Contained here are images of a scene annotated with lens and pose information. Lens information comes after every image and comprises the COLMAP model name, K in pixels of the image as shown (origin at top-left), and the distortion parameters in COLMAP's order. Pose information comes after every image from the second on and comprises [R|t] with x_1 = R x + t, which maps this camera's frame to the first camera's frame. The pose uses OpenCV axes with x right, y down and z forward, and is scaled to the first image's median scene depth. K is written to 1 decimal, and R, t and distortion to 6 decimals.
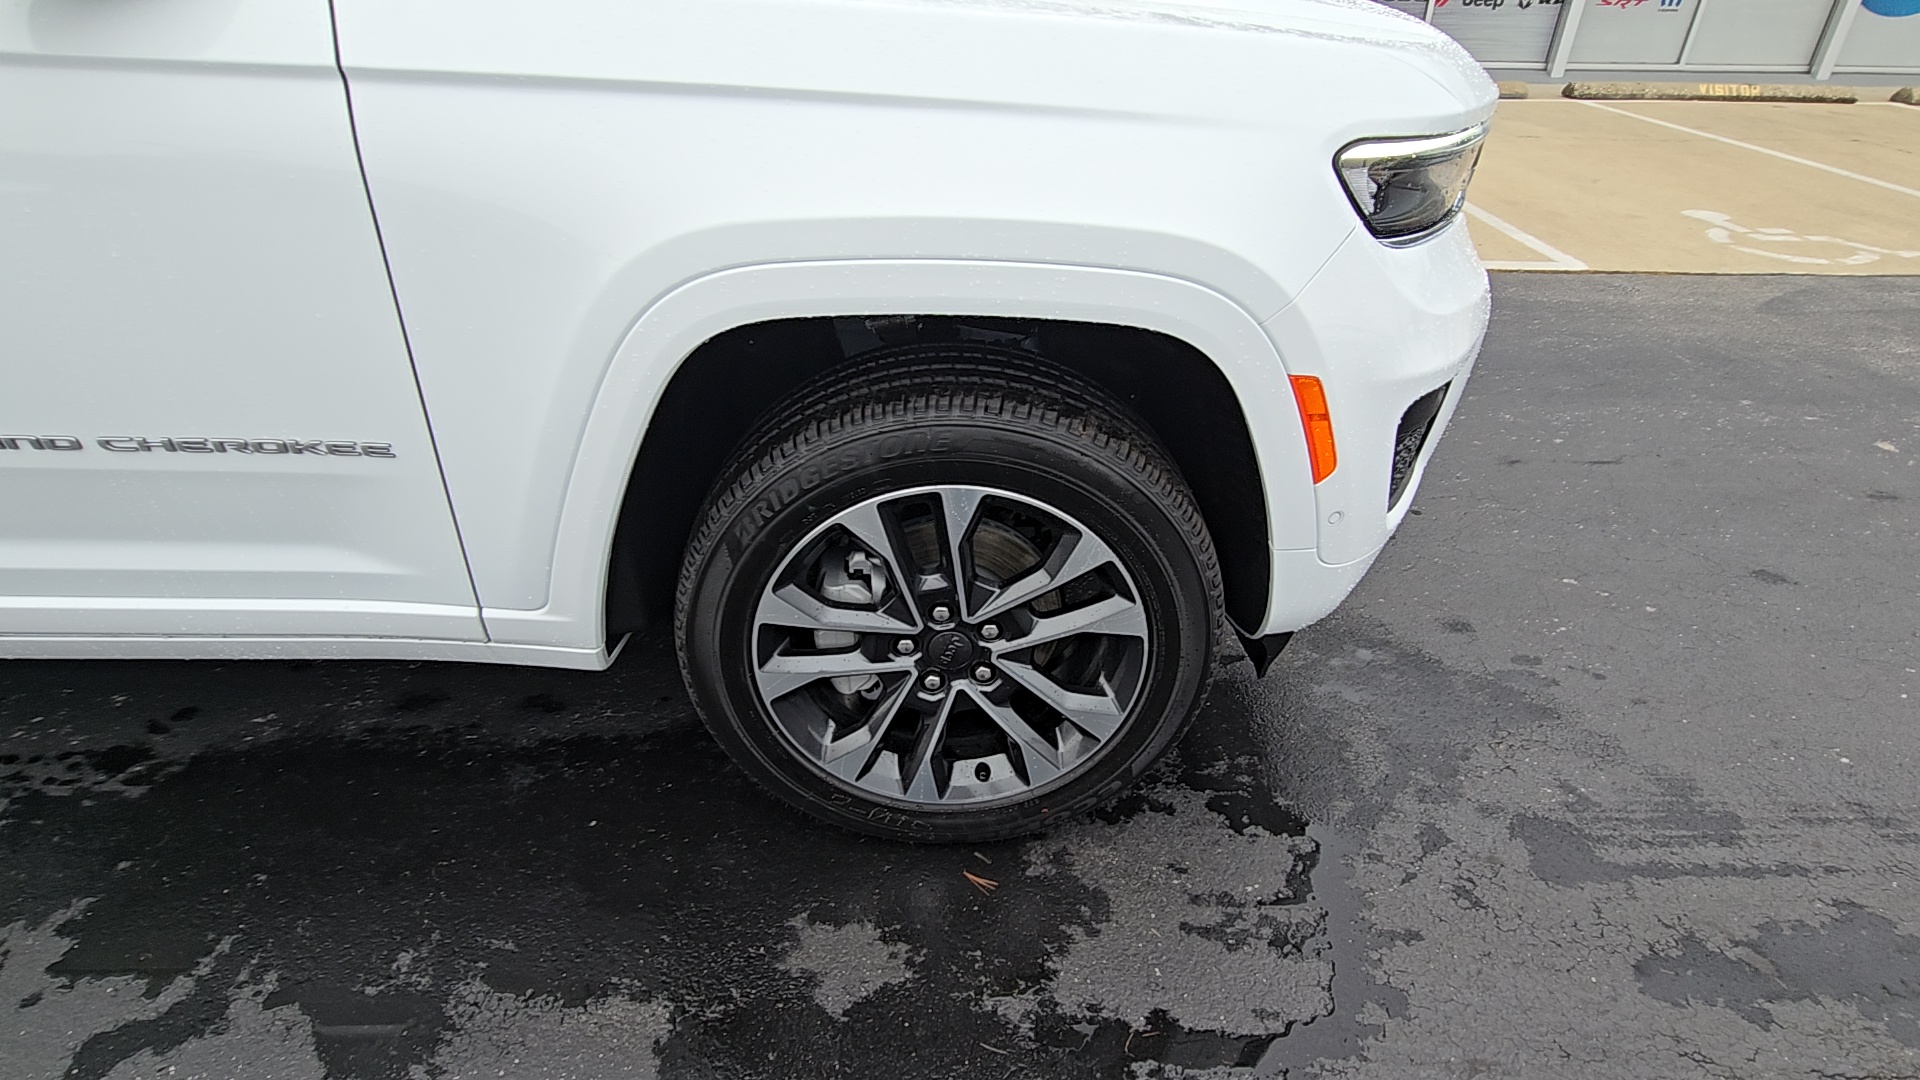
lens RADIAL K [[966.5, 0, 951.1], [0, 966.5, 543.9], [0, 0, 1]] dist [0.000212, -0.000384]
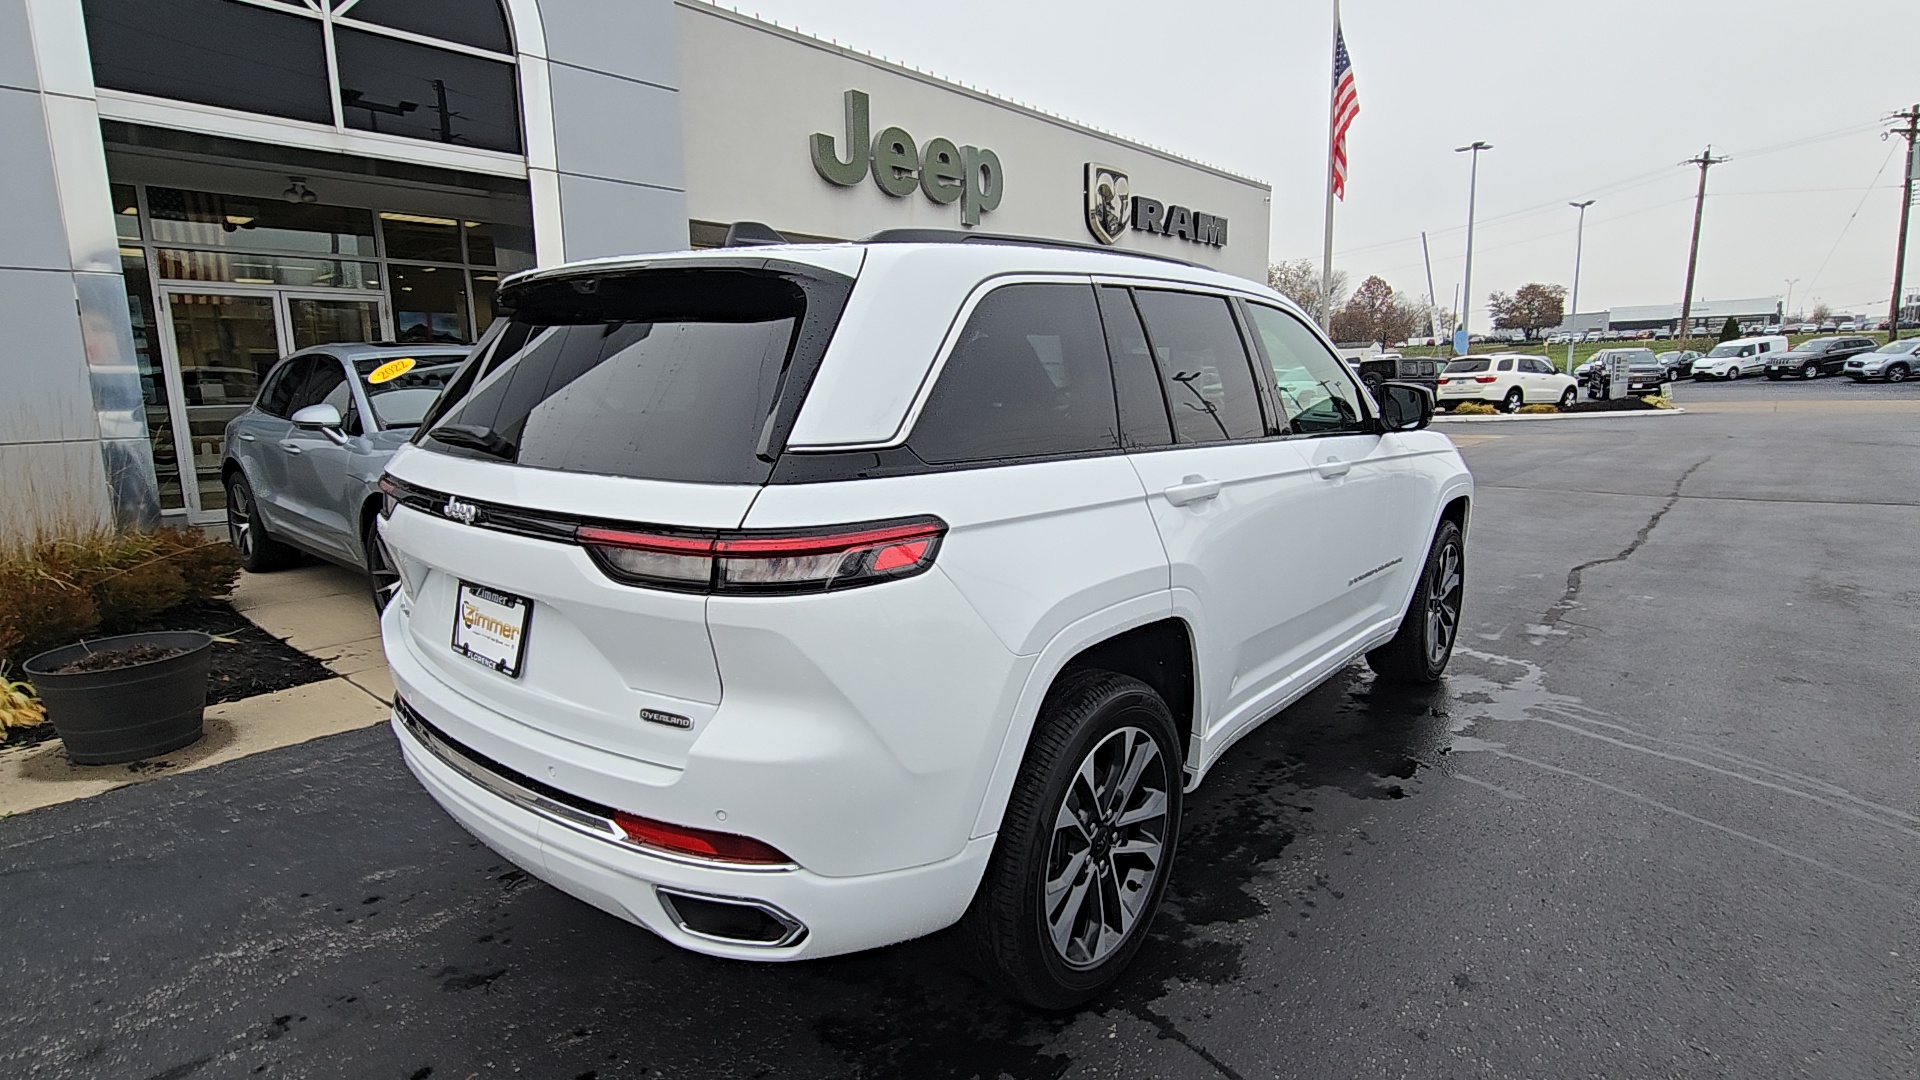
lens RADIAL K [[966.5, 0, 951.9], [0, 966.5, 545.6], [0, 0, 1]] dist [0.000212, -0.000384]
pose [[0.651534, -0.145667, 0.744503, -3.538472], [0.407354, 0.895082, -0.181357, -0.143077], [-0.639973, 0.421437, 0.642515, -0.147340]]
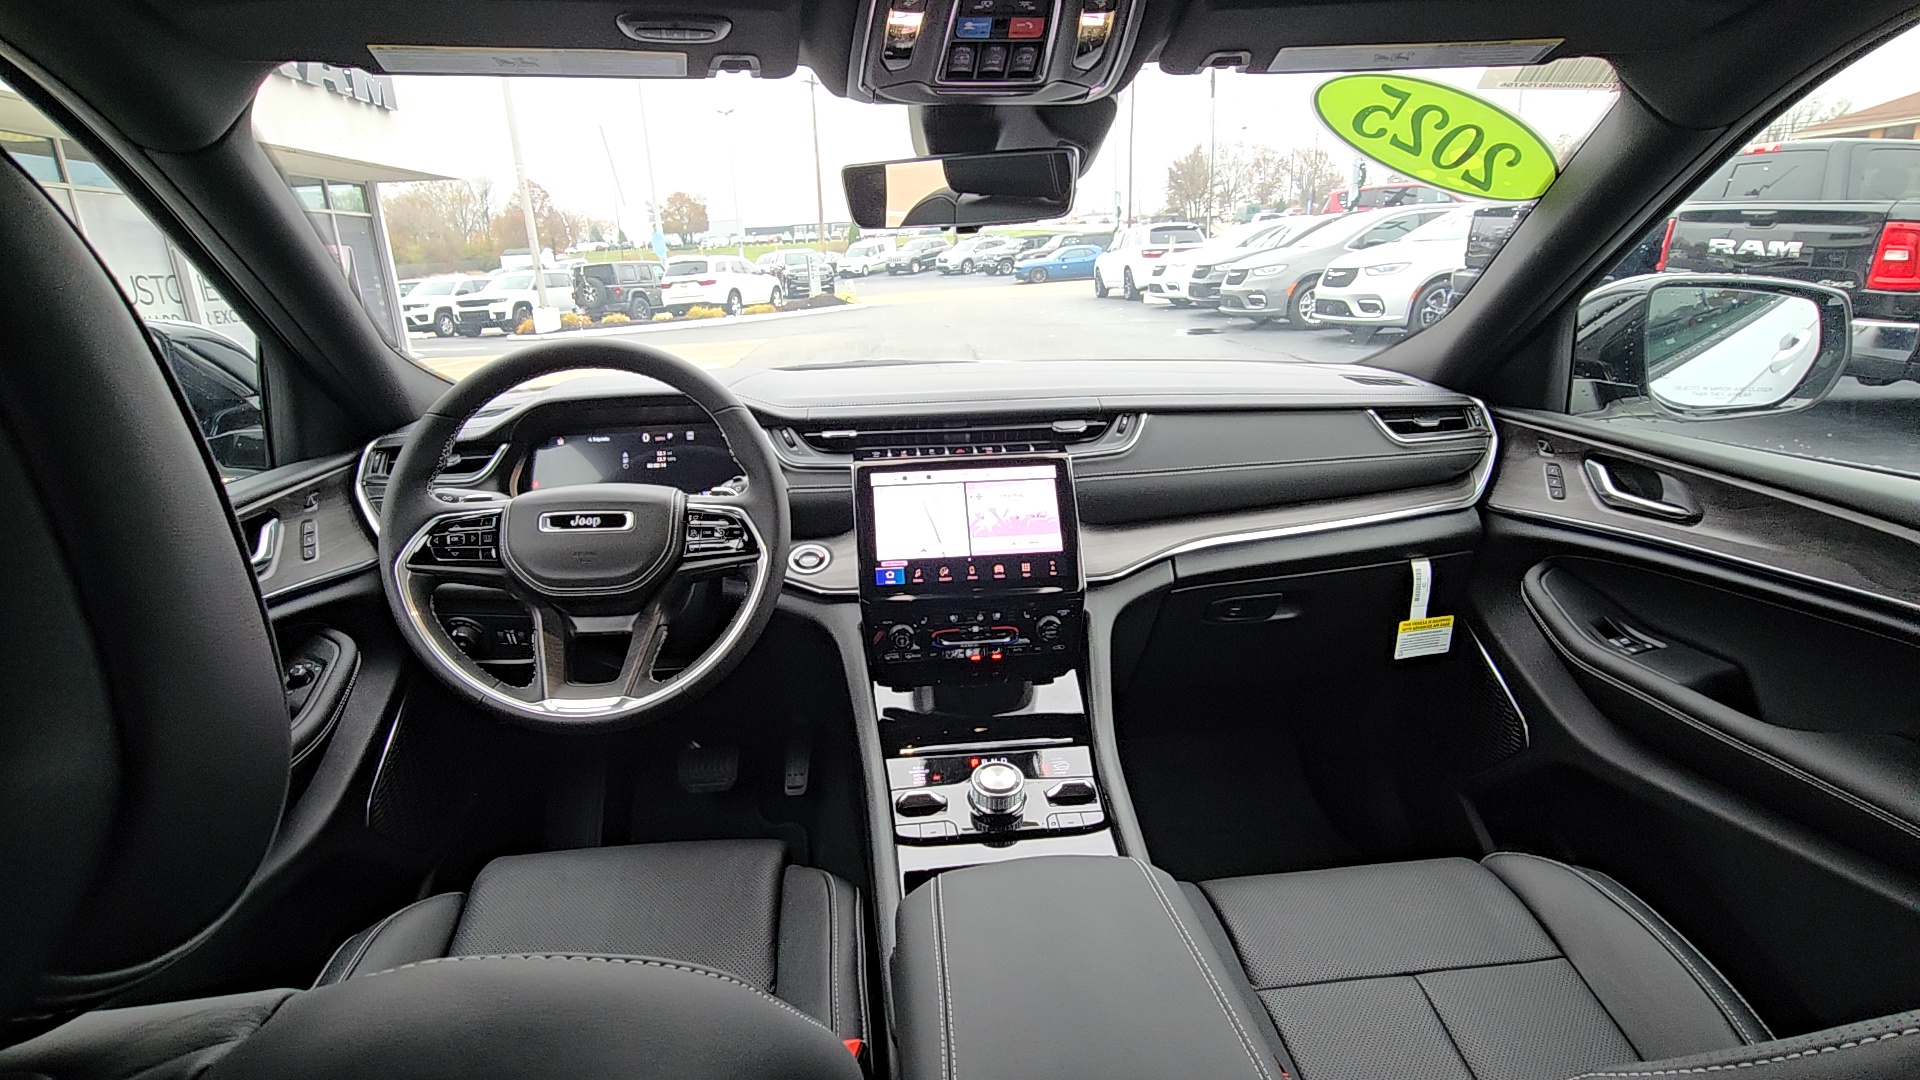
lens RADIAL K [[966.5, 0, 950.0], [0, 966.5, 543.6], [0, 0, 1]] dist [0.000212, -0.000384]
pose [[-0.082391, -0.283438, 0.955445, -1.556716], [0.551729, 0.785413, 0.280574, -0.961930], [-0.829944, 0.550263, 0.091670, 1.210444]]
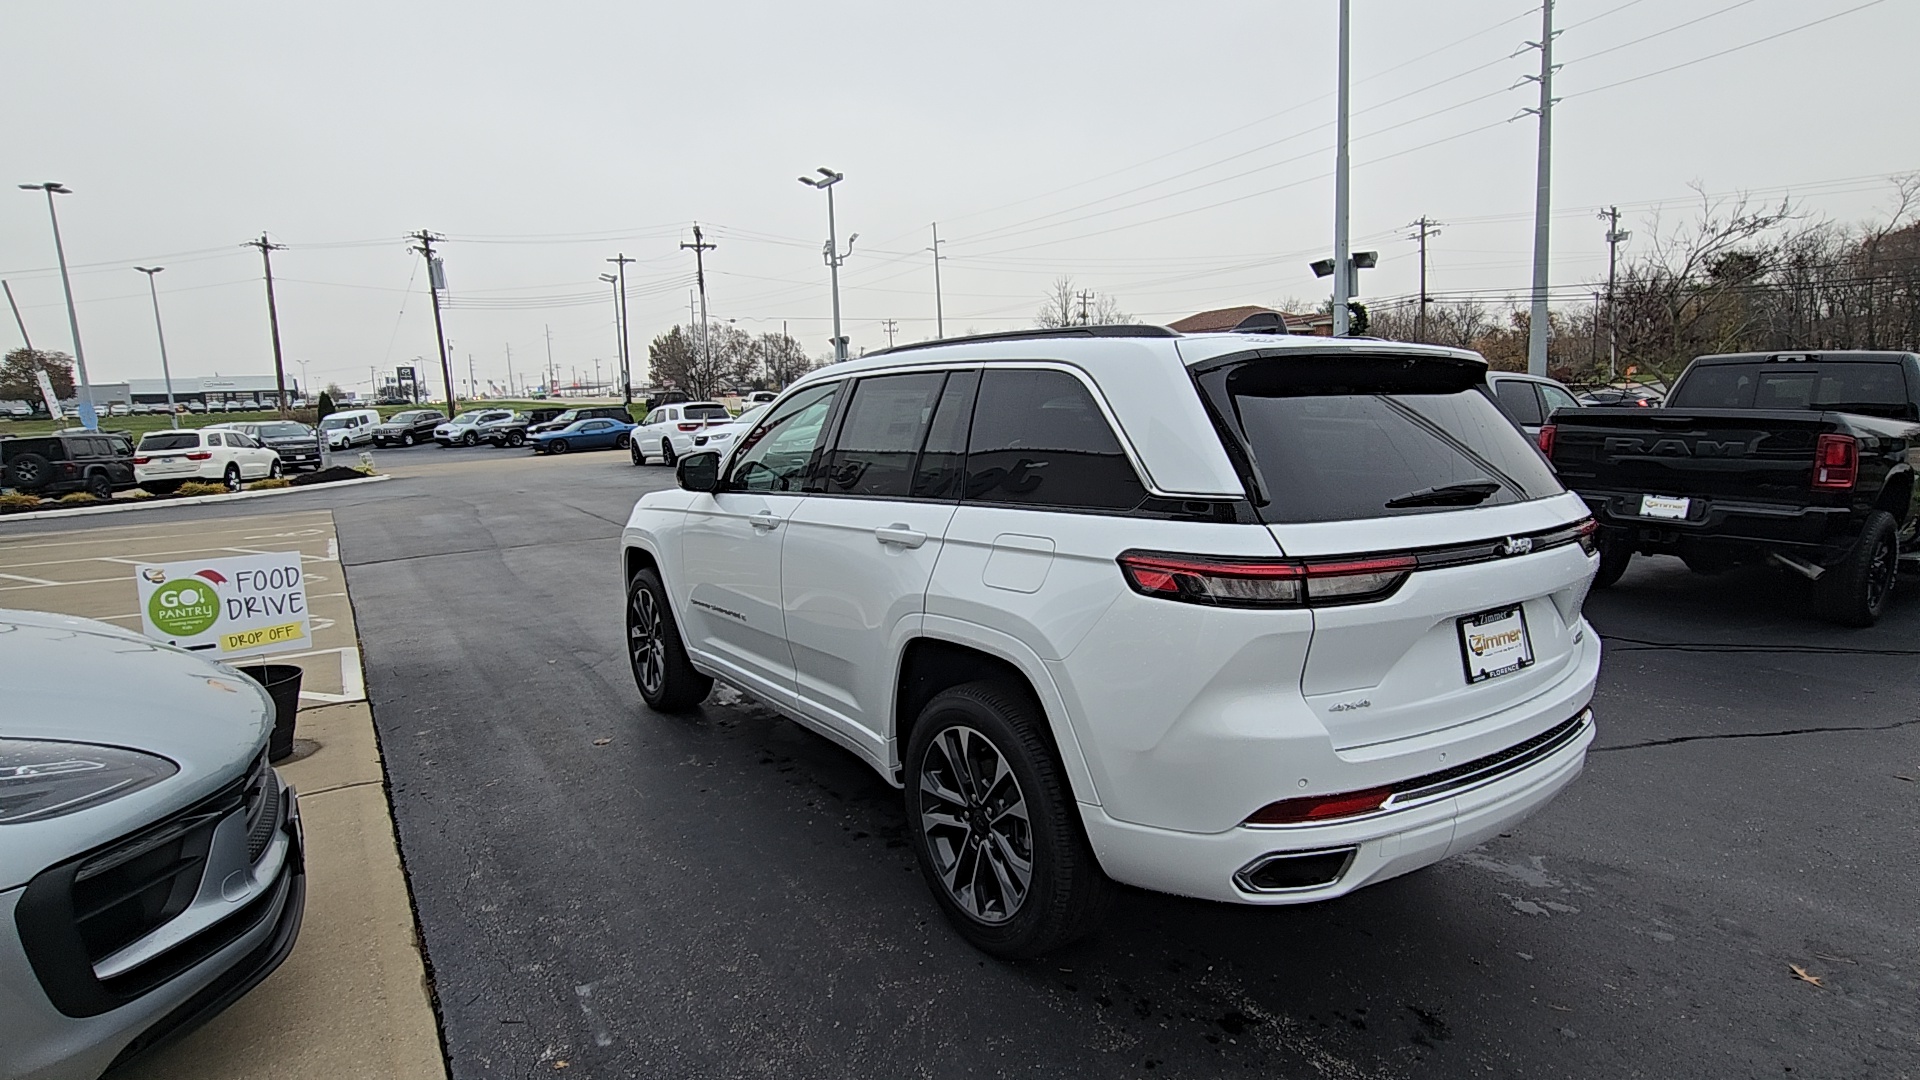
lens RADIAL K [[966.5, 0, 952.1], [0, 966.5, 542.8], [0, 0, 1]] dist [0.000212, -0.000384]
pose [[-0.560488, -0.097333, 0.822423, -3.805187], [0.457469, 0.791420, 0.405433, -1.936923], [-0.690344, 0.603473, -0.399055, 2.633172]]
